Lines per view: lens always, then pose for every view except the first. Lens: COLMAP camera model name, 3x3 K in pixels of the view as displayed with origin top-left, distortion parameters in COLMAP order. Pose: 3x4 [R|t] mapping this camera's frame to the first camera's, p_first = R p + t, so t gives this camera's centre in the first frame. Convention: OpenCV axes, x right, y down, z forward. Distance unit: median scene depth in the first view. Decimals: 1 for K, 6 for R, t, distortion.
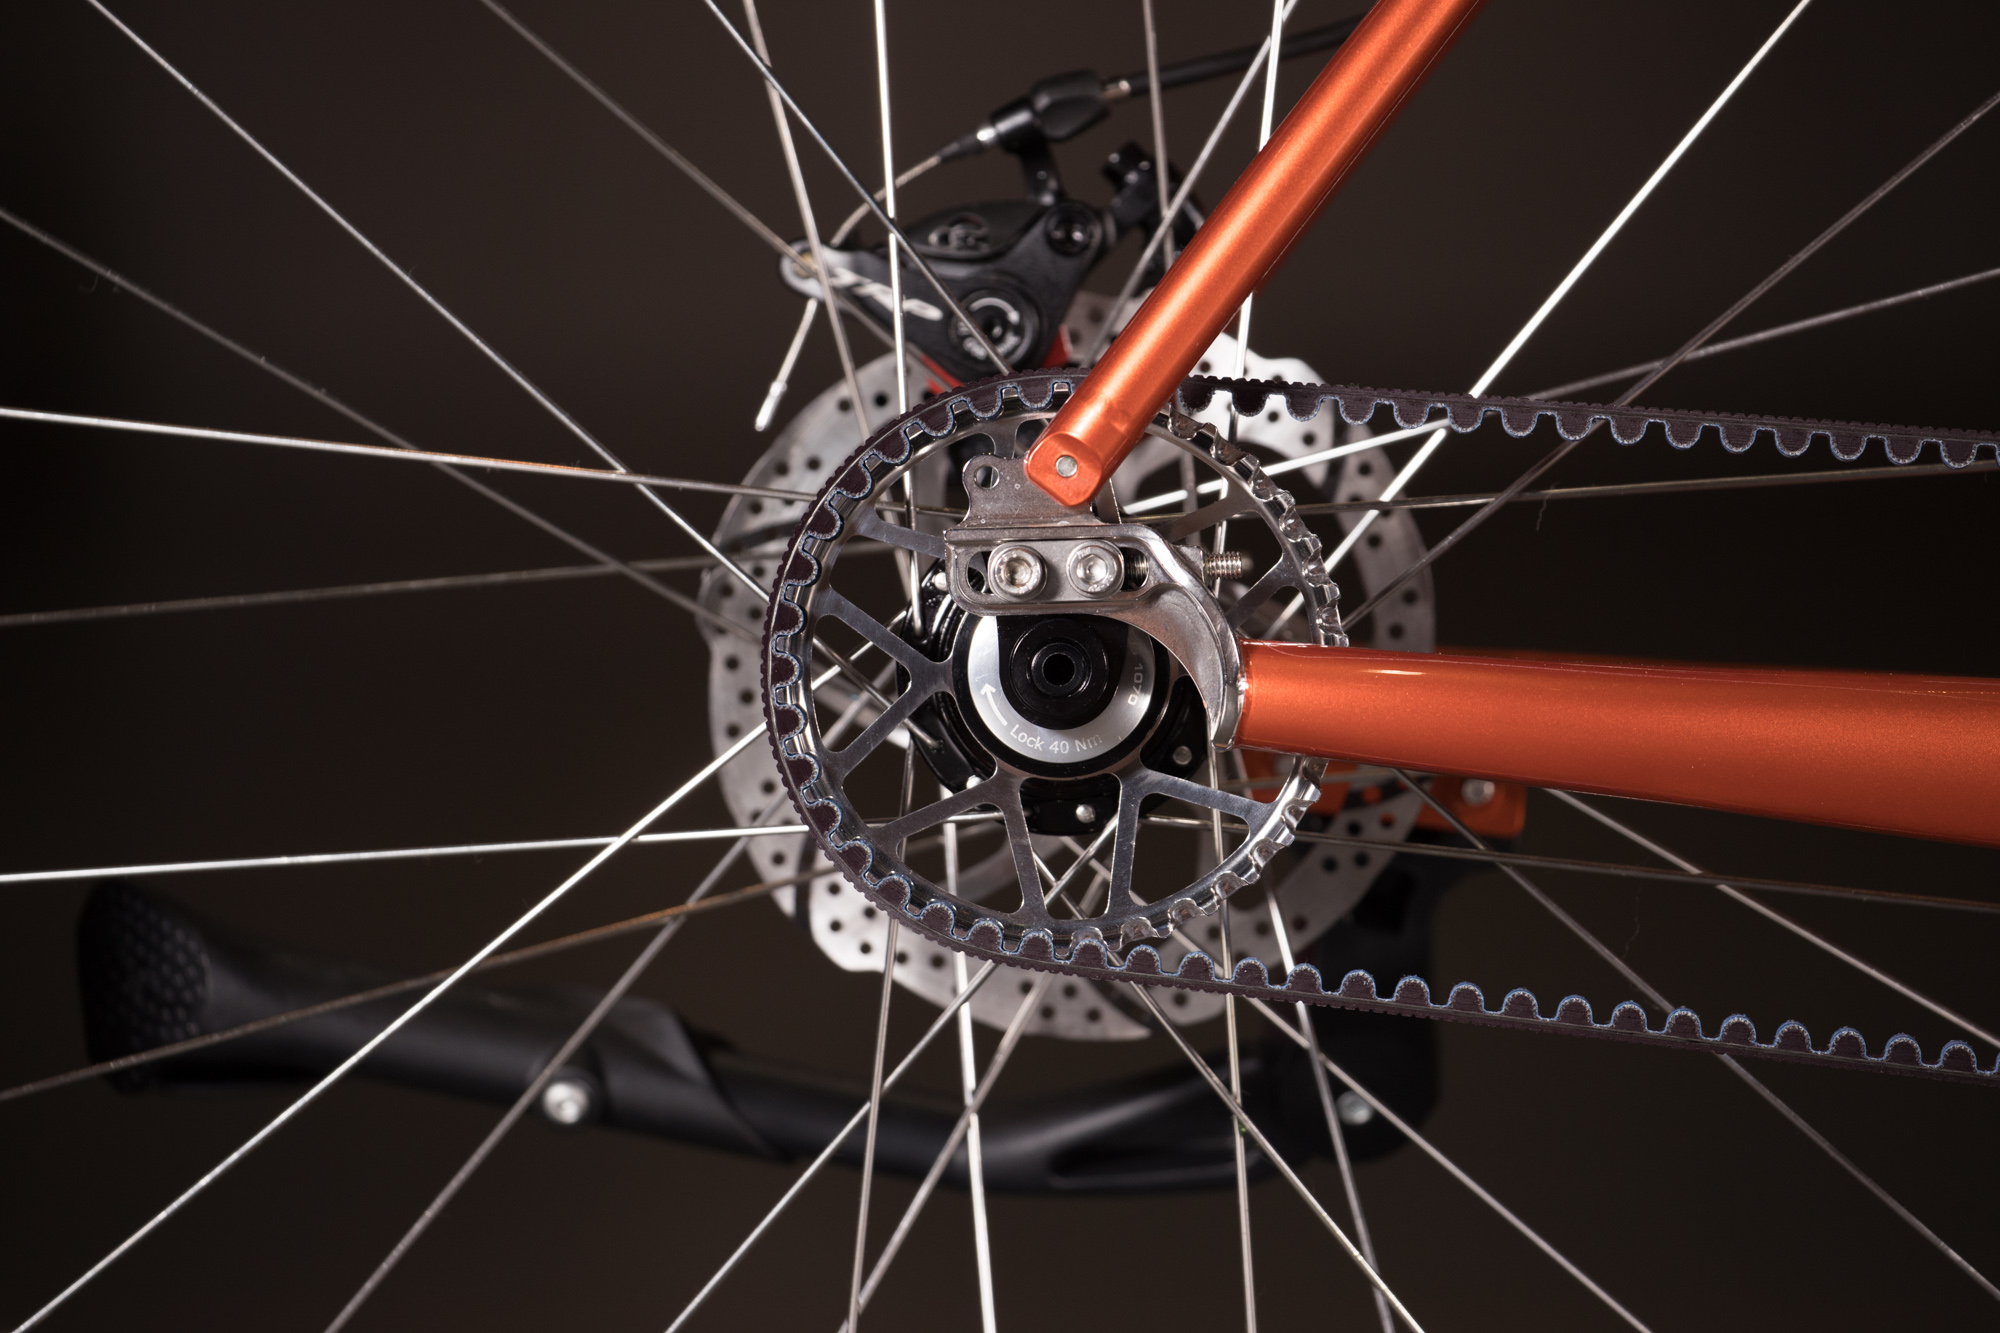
lens RADIAL K [[7565.5, 0, 1000.0], [0, 7565.5, 666.5], [0, 0, 1]] dist [0.378764, -0.388786]
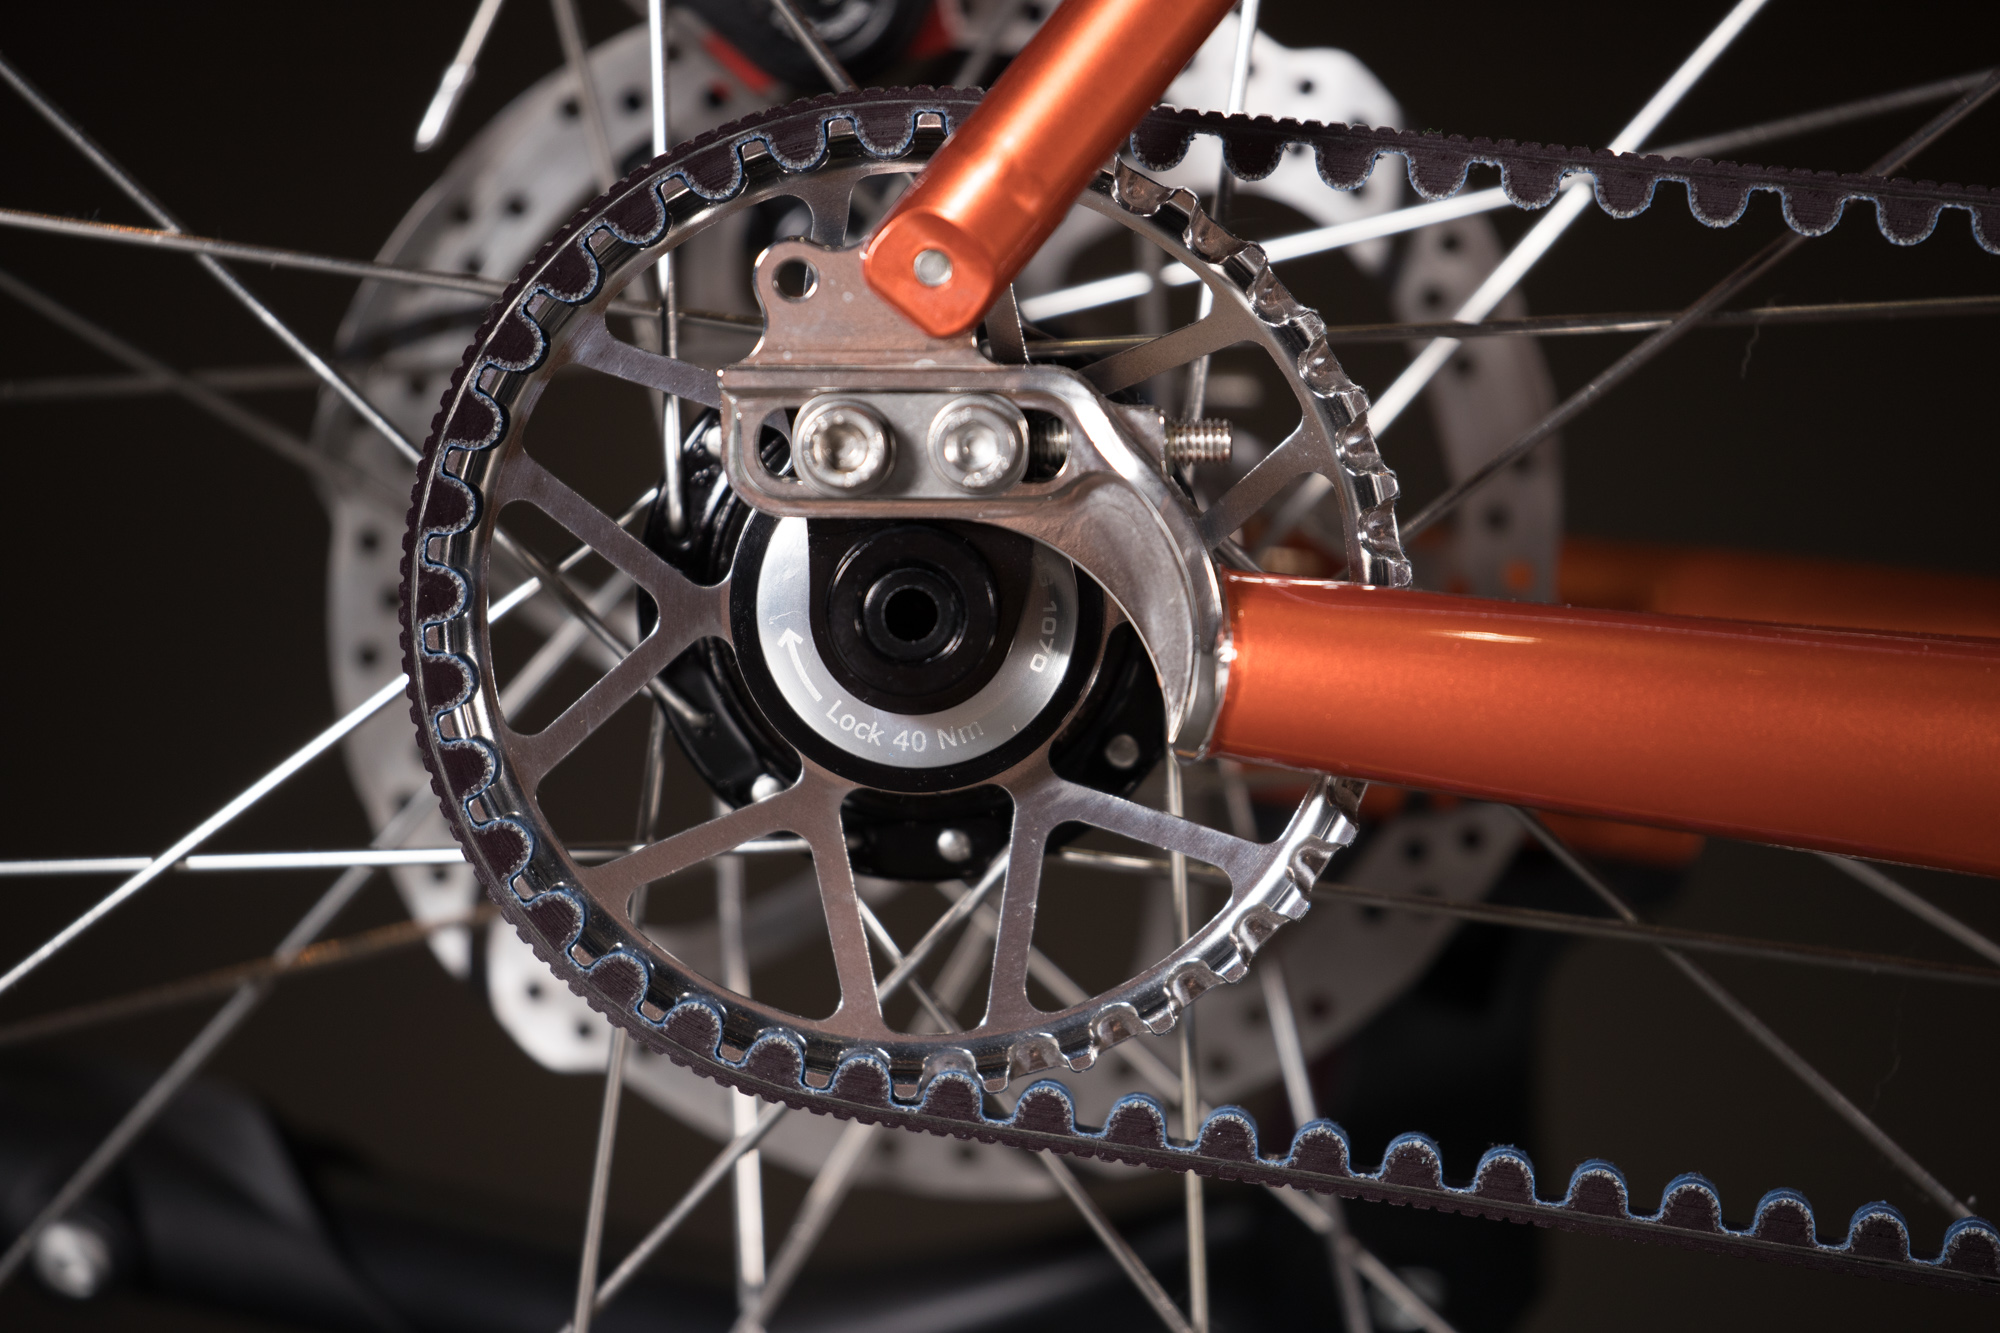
lens RADIAL K [[11647.3, 0, 1000.0], [0, 11647.3, 666.5], [0, 0, 1]] dist [1.354349, -14.619965]
pose [[0.999599, 0.026568, 0.009779, 0.005805], [-0.026845, 0.999208, 0.029386, -0.021496], [-0.008990, -0.029637, 0.999520, 0.103165]]
